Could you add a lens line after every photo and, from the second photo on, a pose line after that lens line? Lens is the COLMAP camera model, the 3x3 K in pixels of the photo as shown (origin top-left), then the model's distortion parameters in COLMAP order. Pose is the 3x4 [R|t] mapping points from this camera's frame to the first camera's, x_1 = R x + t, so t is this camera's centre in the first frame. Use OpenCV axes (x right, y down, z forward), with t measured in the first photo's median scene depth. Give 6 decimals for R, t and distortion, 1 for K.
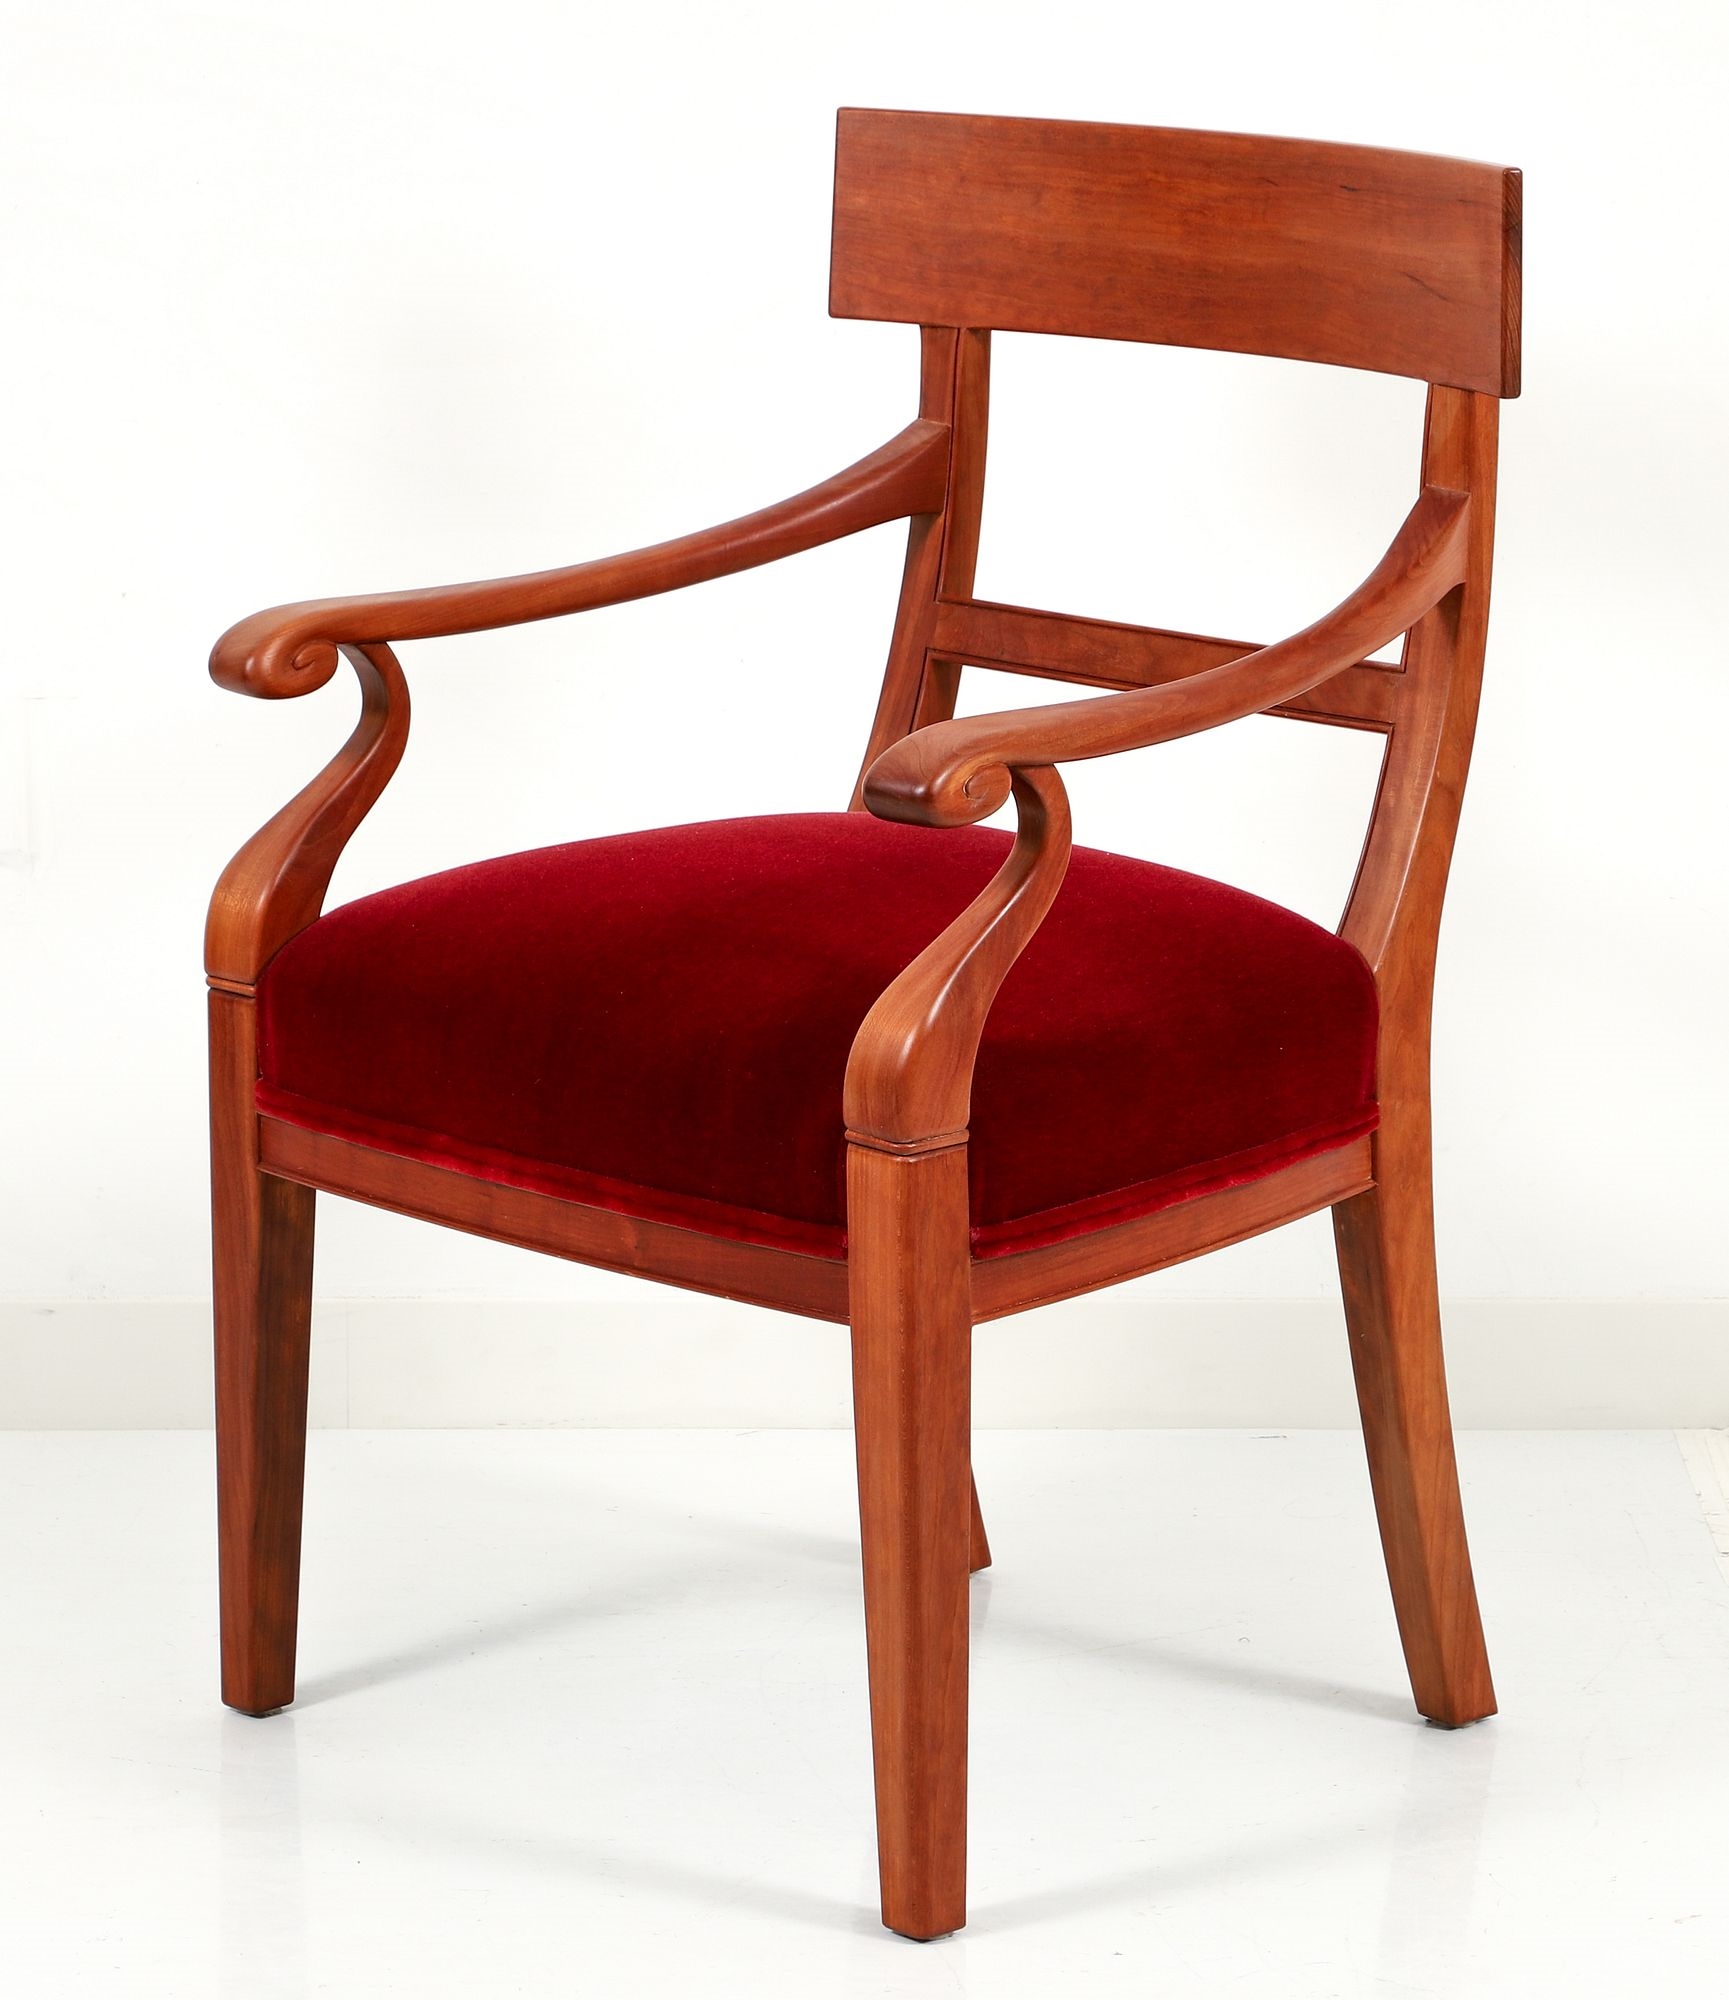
lens RADIAL K [[7750.8, 0, 863.6], [0, 7750.8, 1001.3], [0, 0, 1]] dist [0.117996, 0.000000]
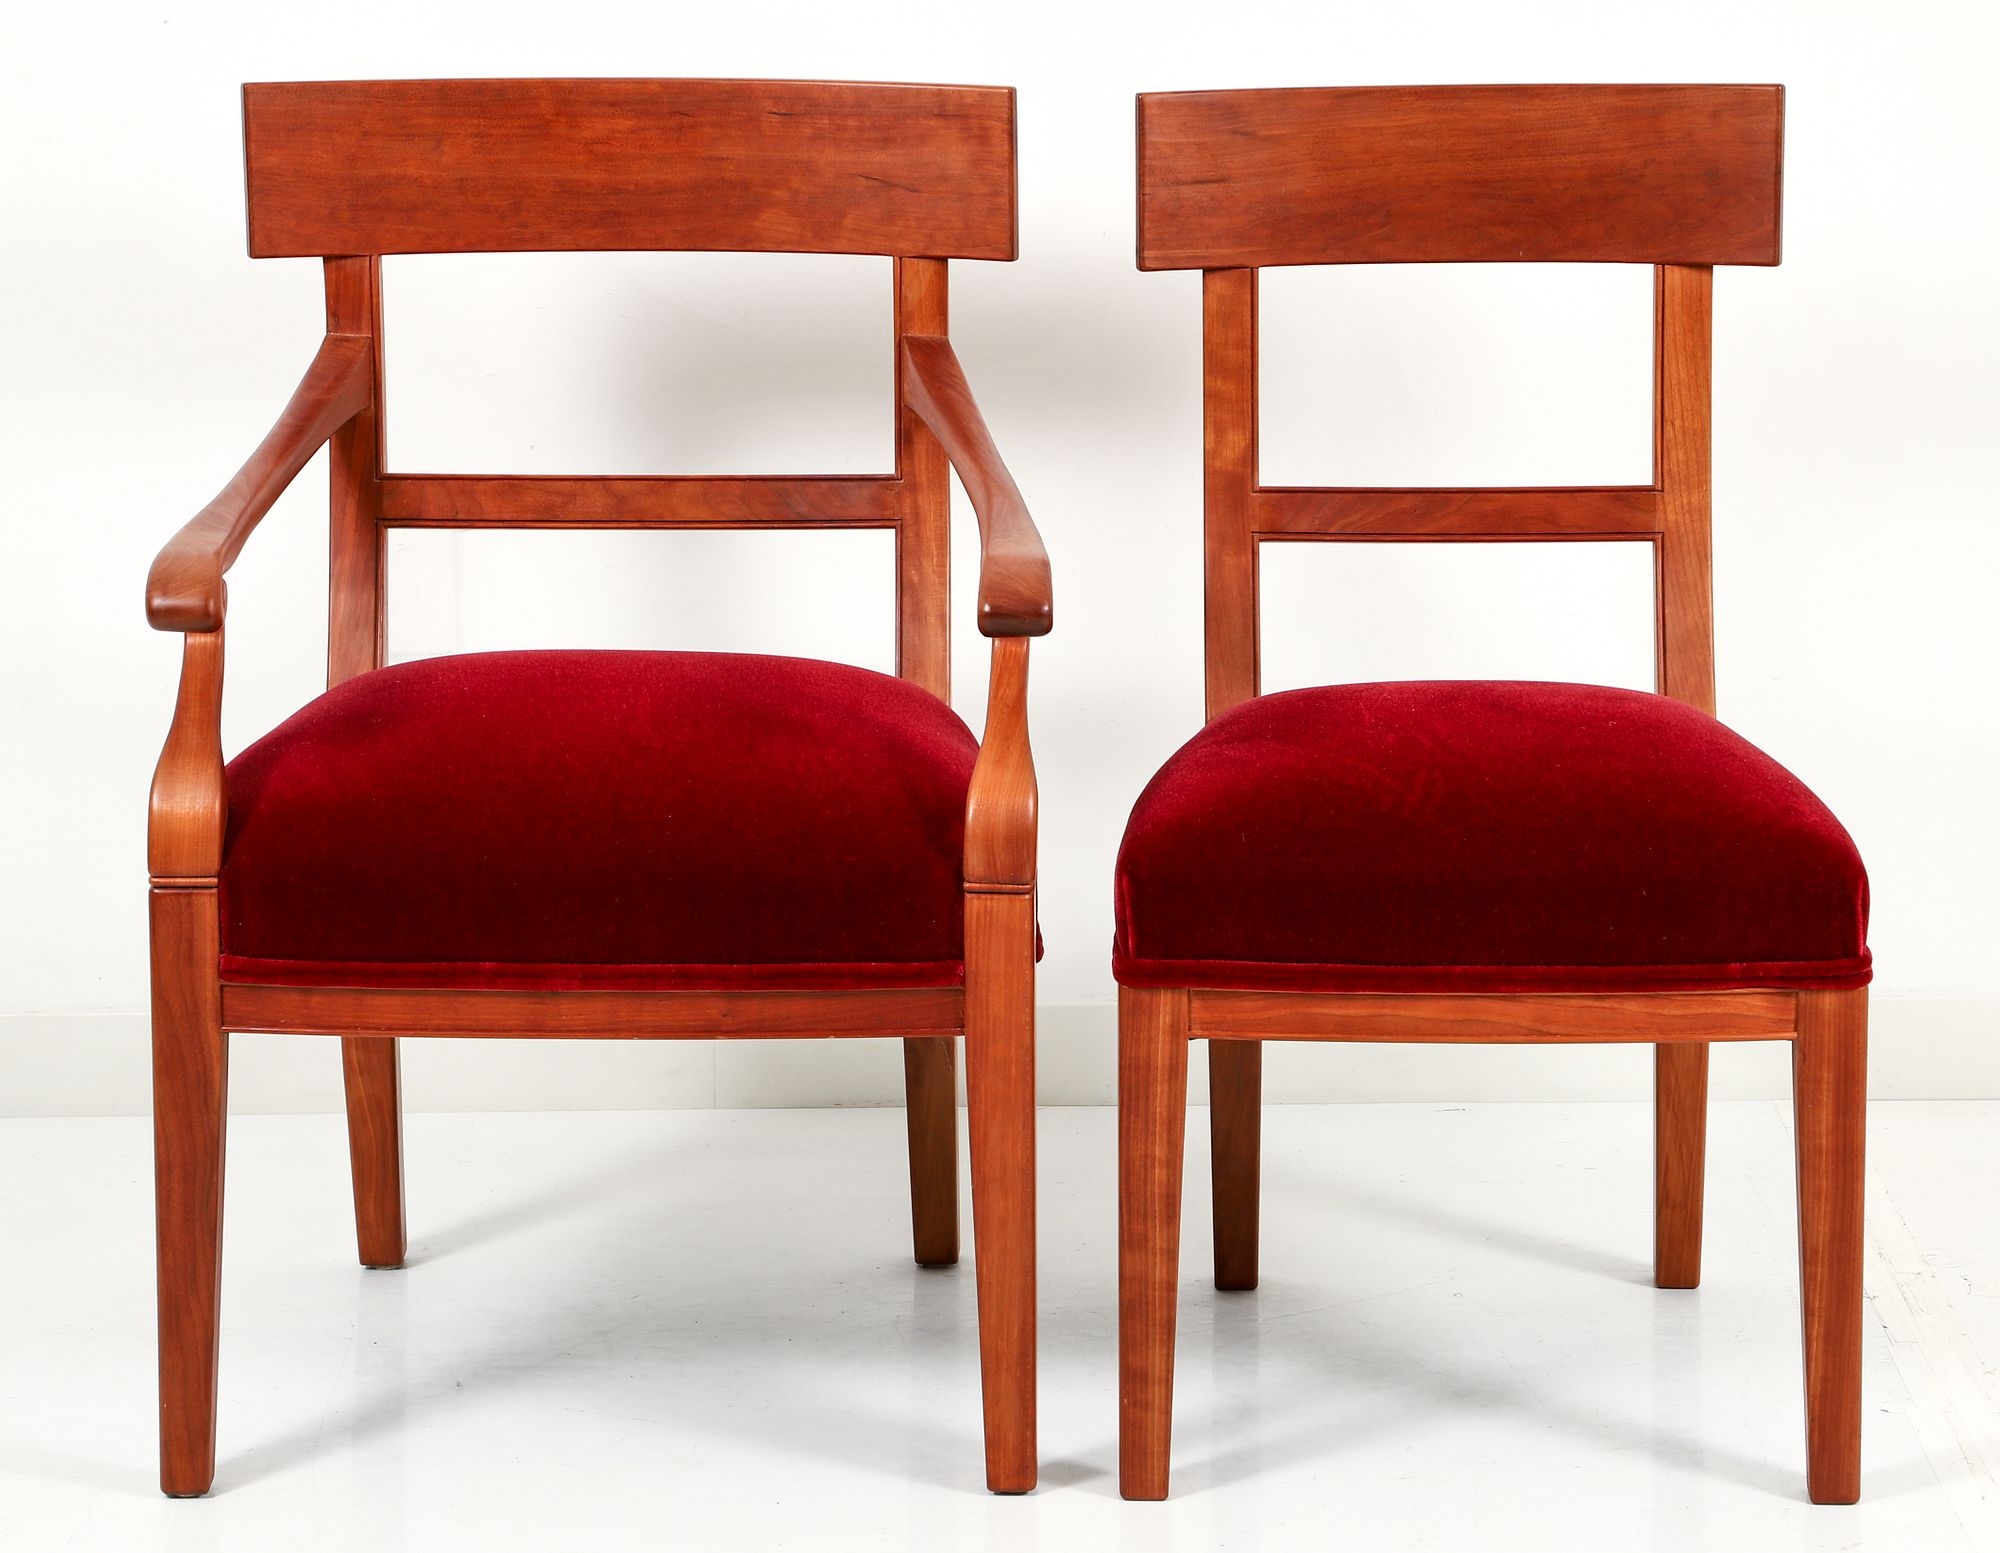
lens RADIAL K [[6235.0, 0, 1021.5], [0, 6235.0, 731.9], [0, 0, 1]] dist [0.484644, 0.000000]
pose [[0.692067, -0.165797, 0.702534, -0.652286], [0.145630, 0.985321, 0.089074, -0.089739], [-0.706990, 0.040665, 0.706053, 0.239608]]
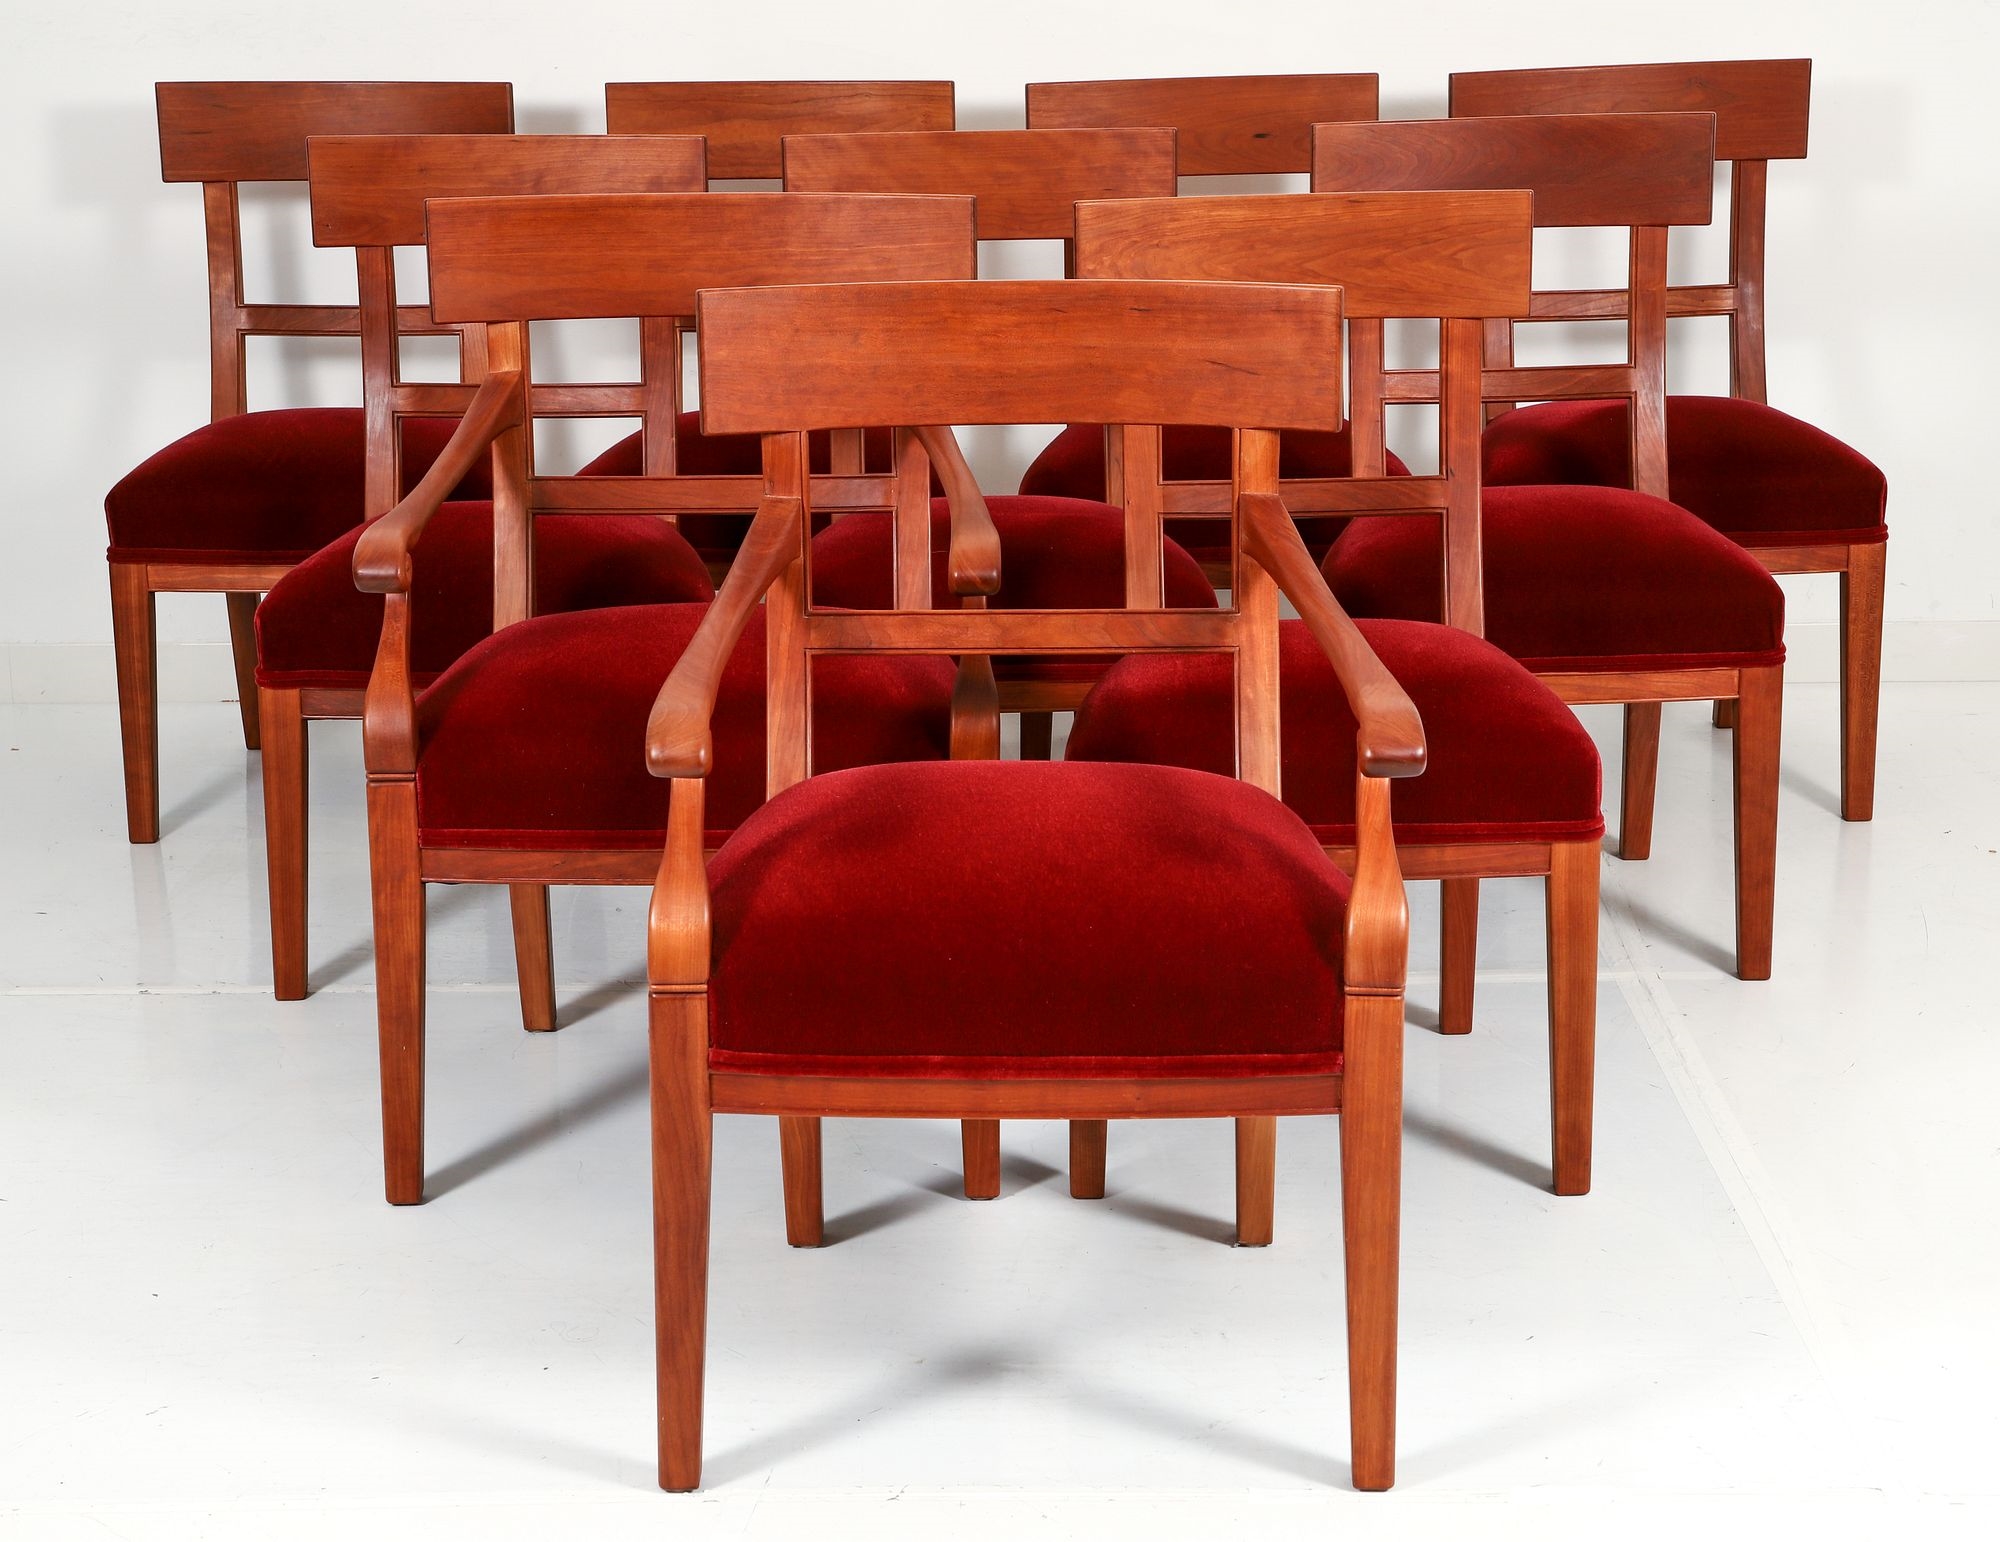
lens RADIAL K [[3750.5, 0, 998.0], [0, 3750.5, 778.6], [0, 0, 1]] dist [0.273357, 0.000000]
pose [[0.684184, -0.207441, 0.699185, -0.496592], [0.150767, 0.978217, 0.142694, -0.123676], [-0.713555, 0.007785, 0.700556, 0.491566]]
